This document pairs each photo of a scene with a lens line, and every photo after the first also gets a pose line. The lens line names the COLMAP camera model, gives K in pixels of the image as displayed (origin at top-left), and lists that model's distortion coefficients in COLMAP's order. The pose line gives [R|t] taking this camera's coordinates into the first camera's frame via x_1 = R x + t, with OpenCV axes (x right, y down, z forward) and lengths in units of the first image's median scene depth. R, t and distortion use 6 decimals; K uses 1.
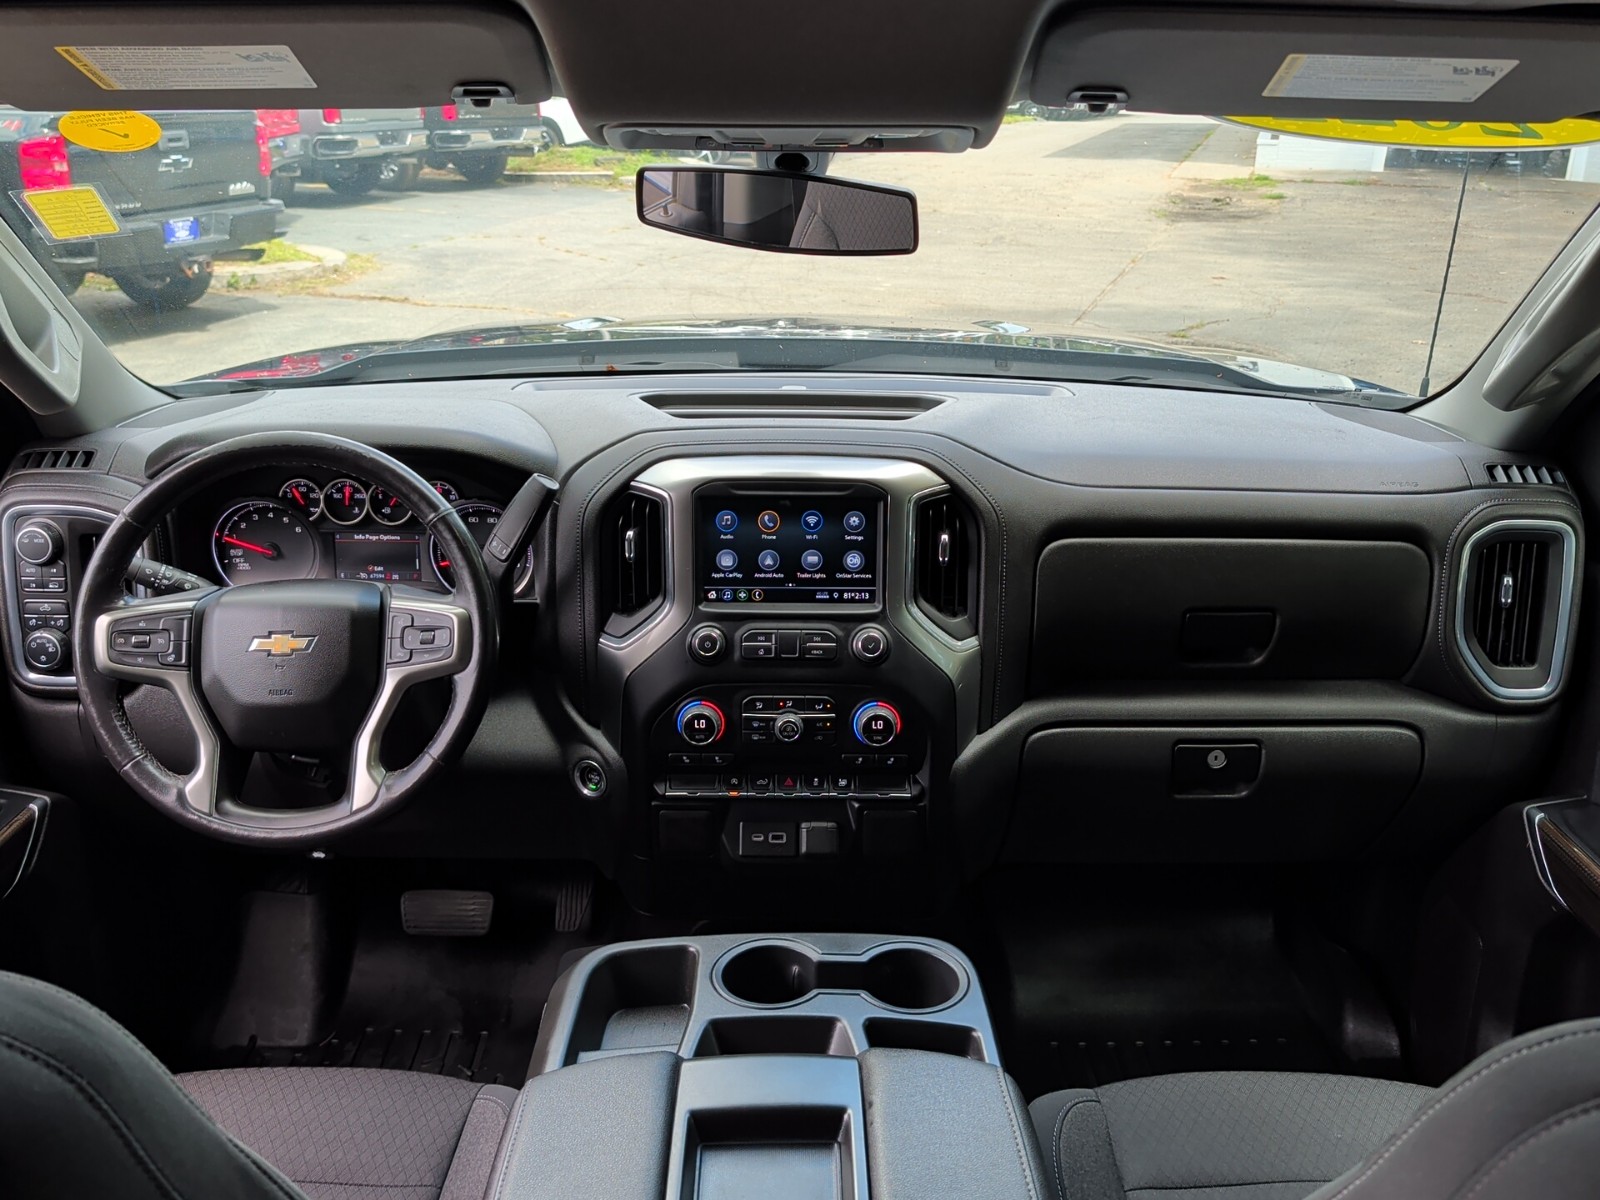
lens RADIAL K [[1347.8, 0, 804.4], [0, 1347.8, 599.8], [0, 0, 1]] dist [0.011032, -0.015501]
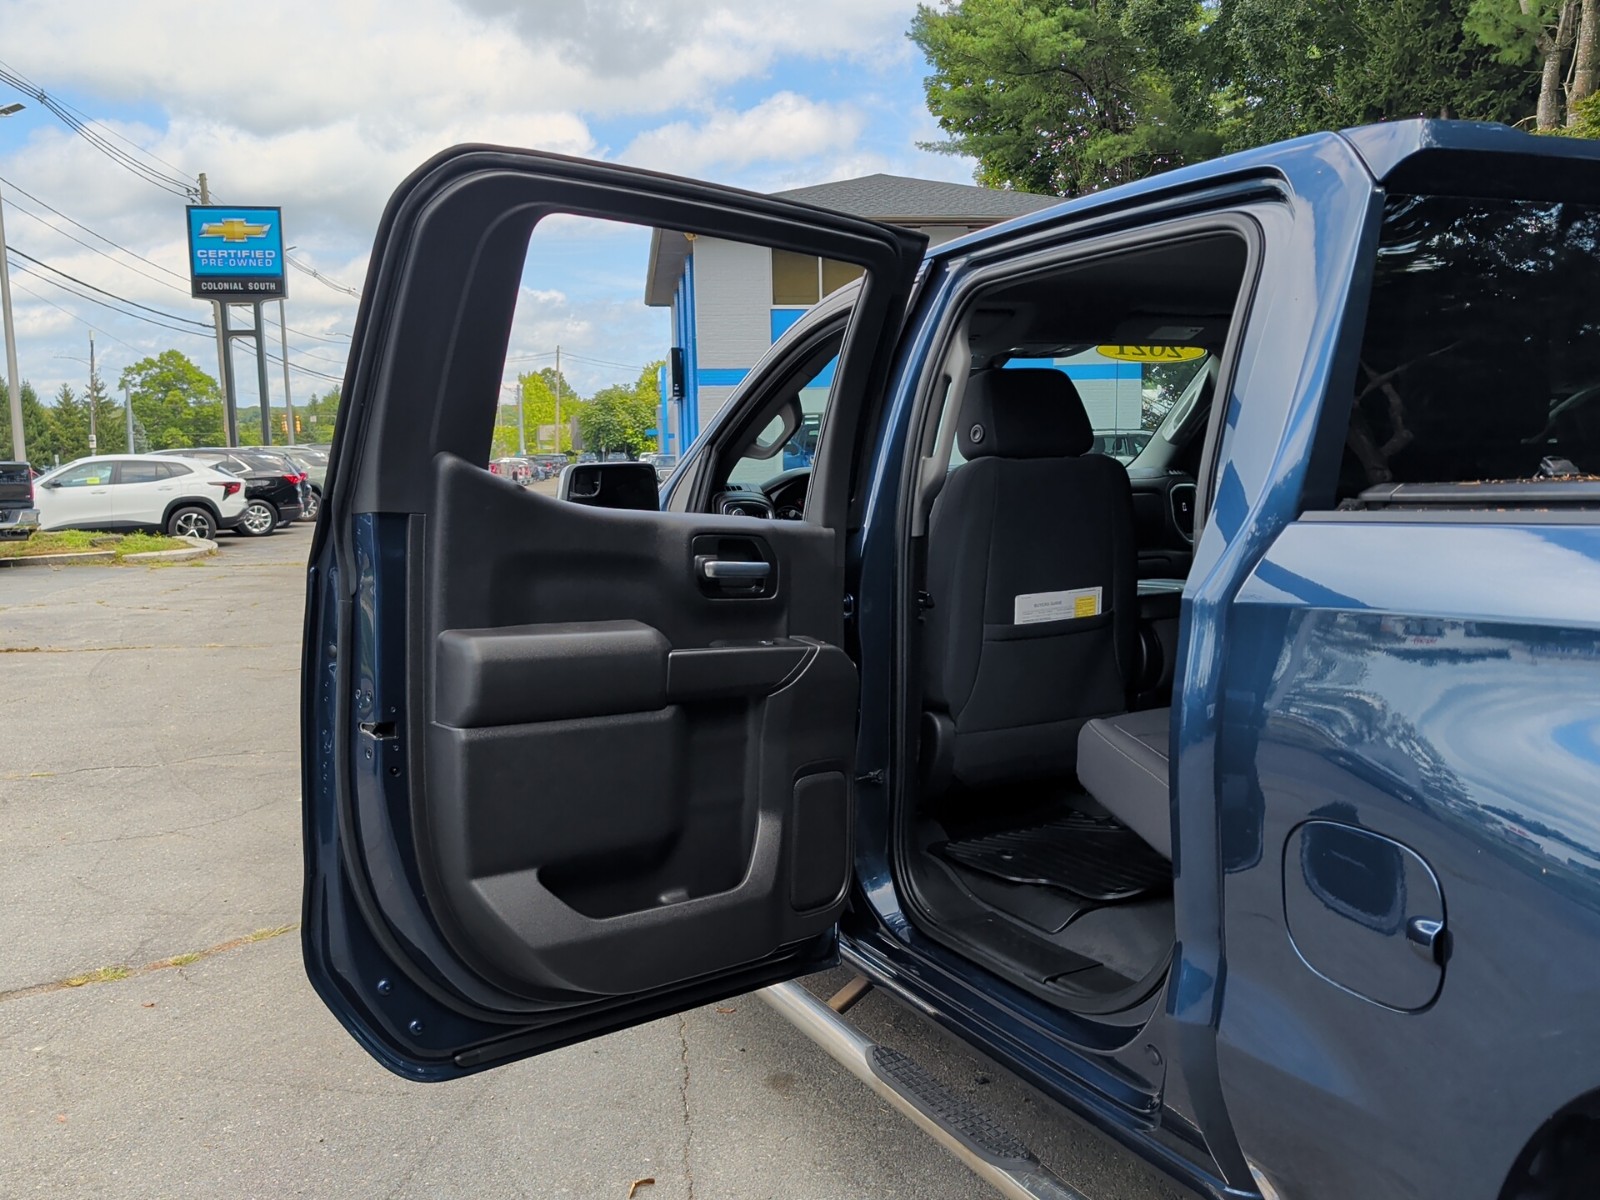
lens RADIAL K [[1347.8, 0, 813.7], [0, 1347.8, 607.1], [0, 0, 1]] dist [0.011032, -0.015501]
pose [[0.896459, -0.080663, 0.435723, -1.561870], [0.193591, 0.955785, -0.221356, 0.716650], [-0.398602, 0.282789, 0.872437, -1.236587]]
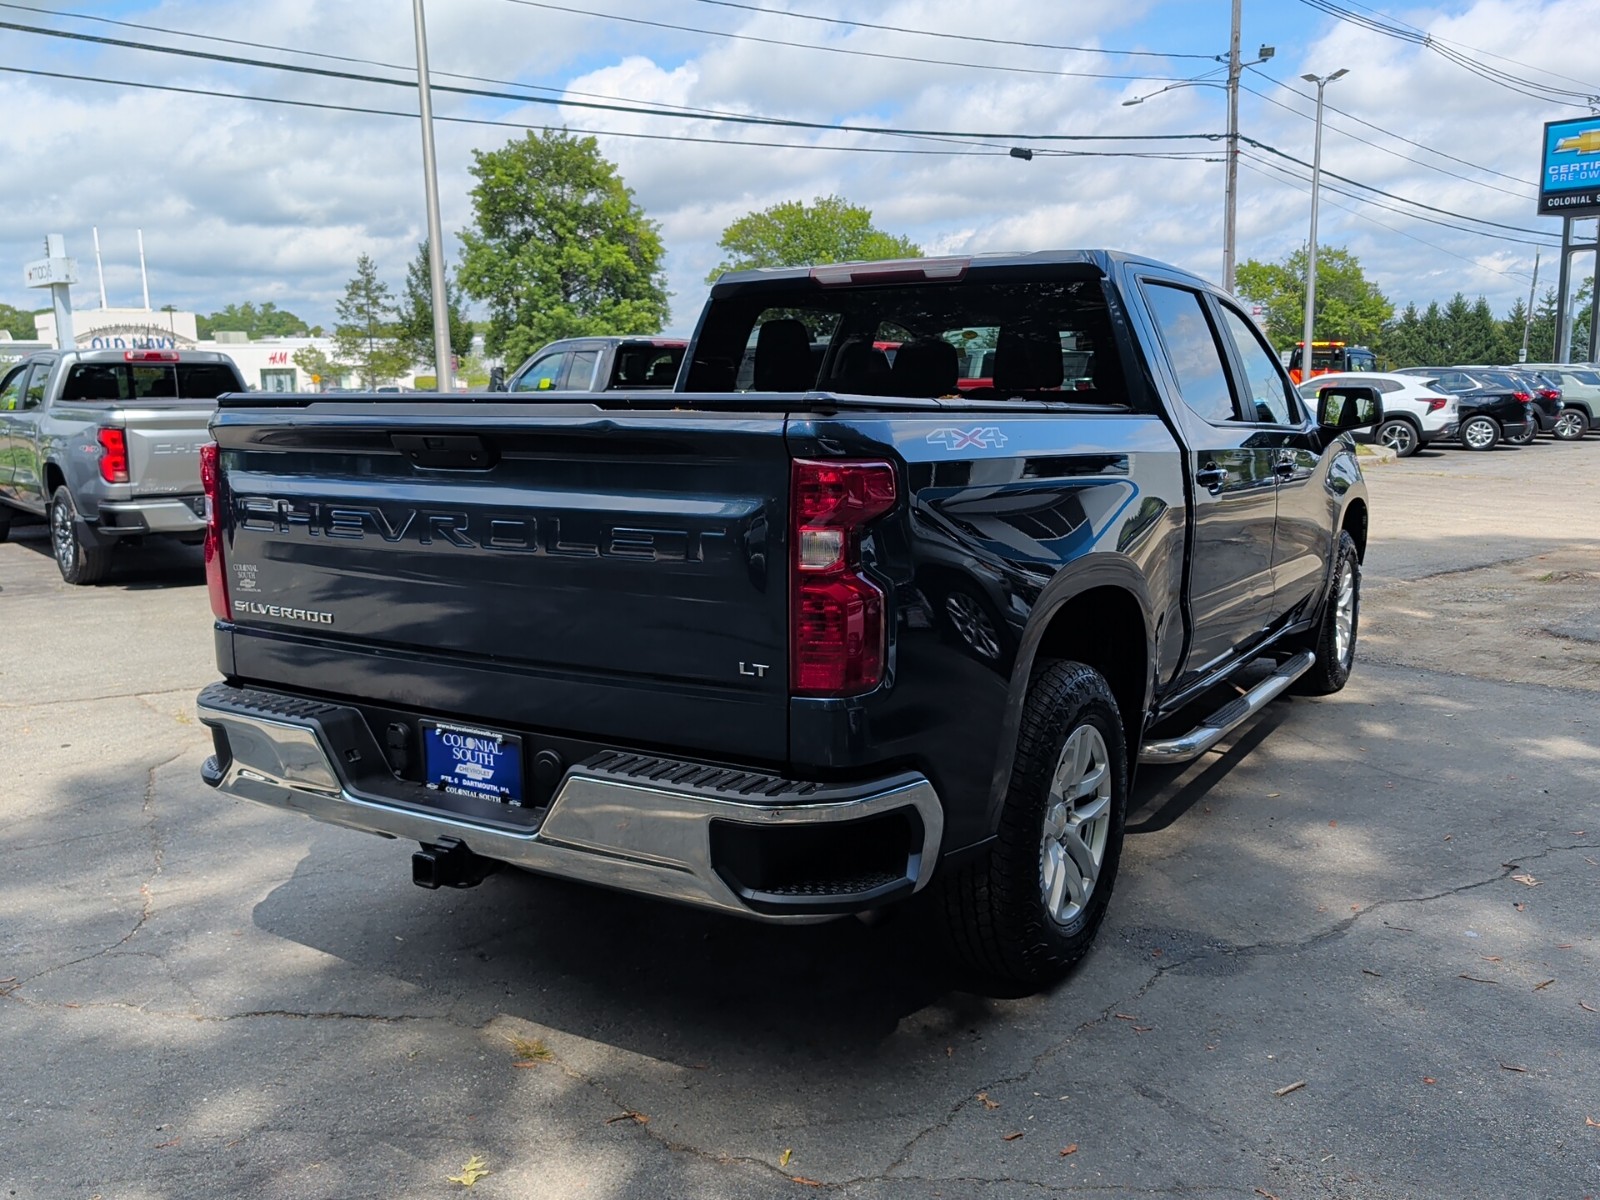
lens RADIAL K [[1347.8, 0, 808.6], [0, 1347.8, 616.1], [0, 0, 1]] dist [0.011032, -0.015501]
pose [[0.857644, 0.069159, -0.509572, 1.530541], [-0.175592, 0.970743, -0.163784, 1.503268], [0.483336, 0.229945, 0.844696, -3.131587]]
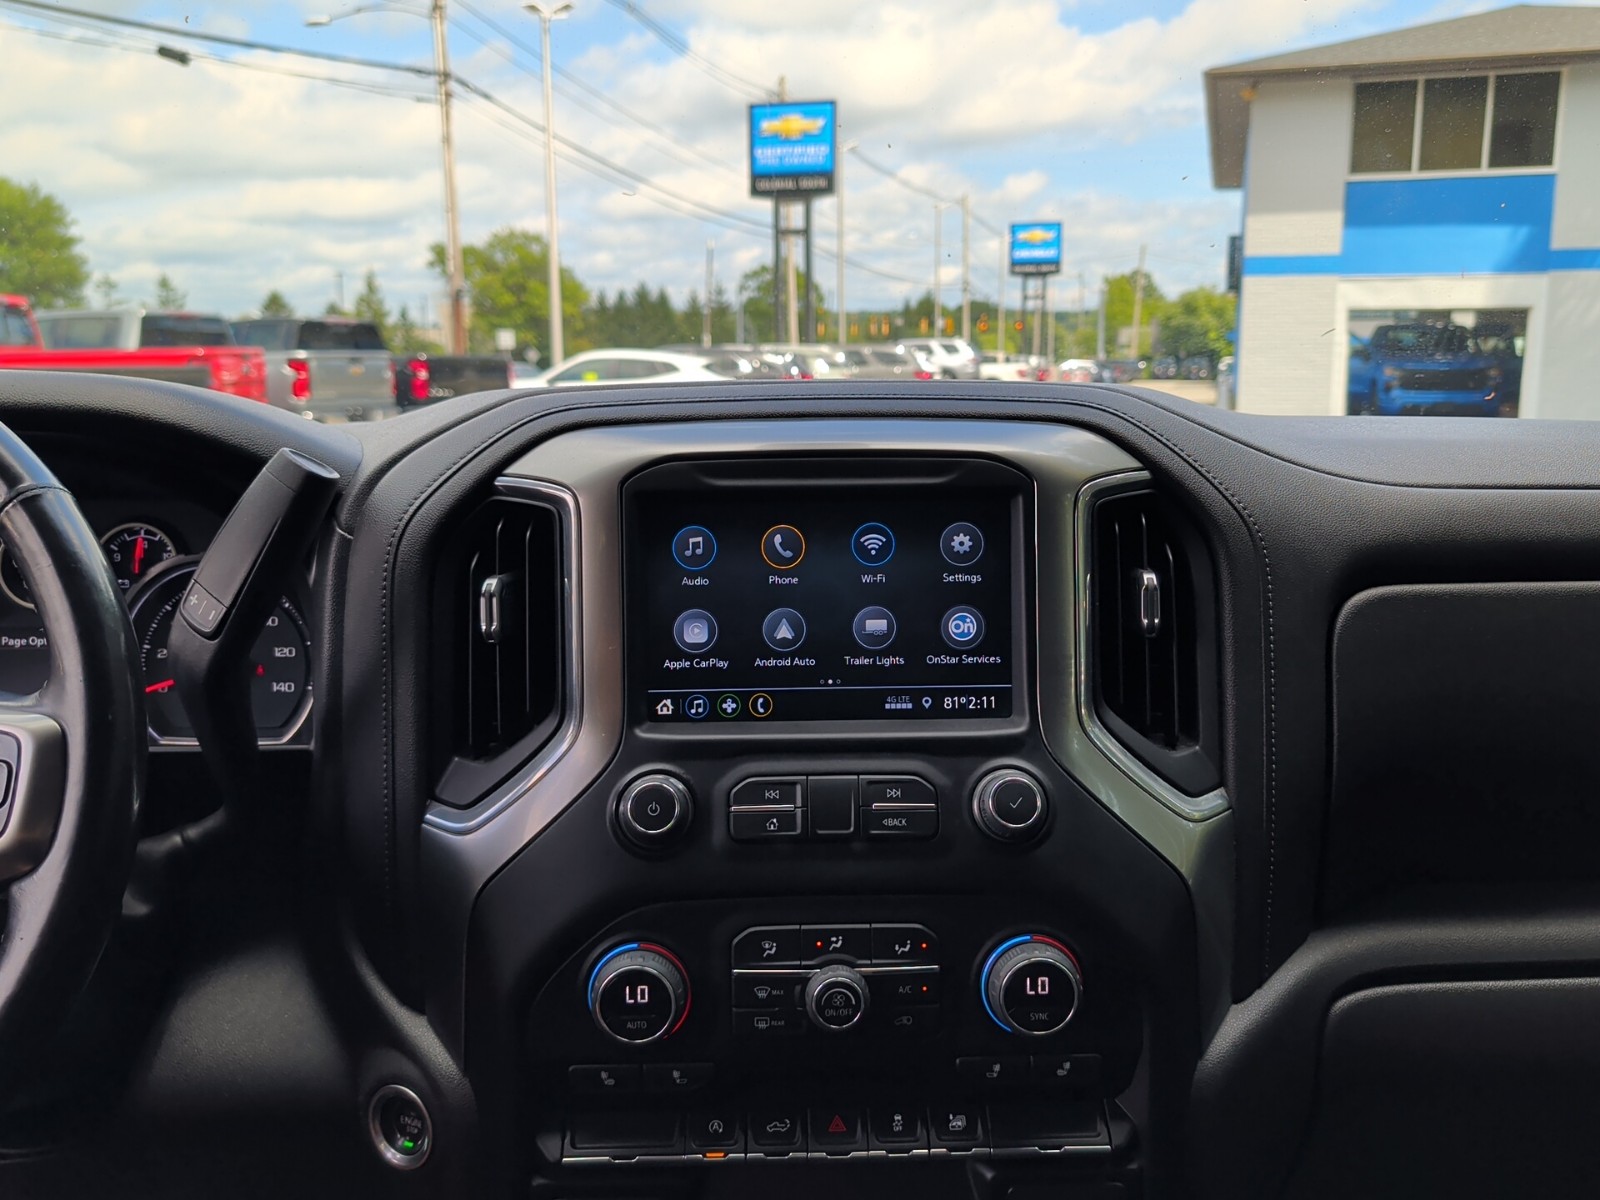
lens RADIAL K [[1347.8, 0, 804.1], [0, 1347.8, 598.1], [0, 0, 1]] dist [0.011032, -0.015501]
pose [[0.999564, -0.020103, 0.021640, -0.028847], [0.024171, 0.977807, -0.208108, 0.057297], [-0.016977, 0.208540, 0.977867, 0.524433]]
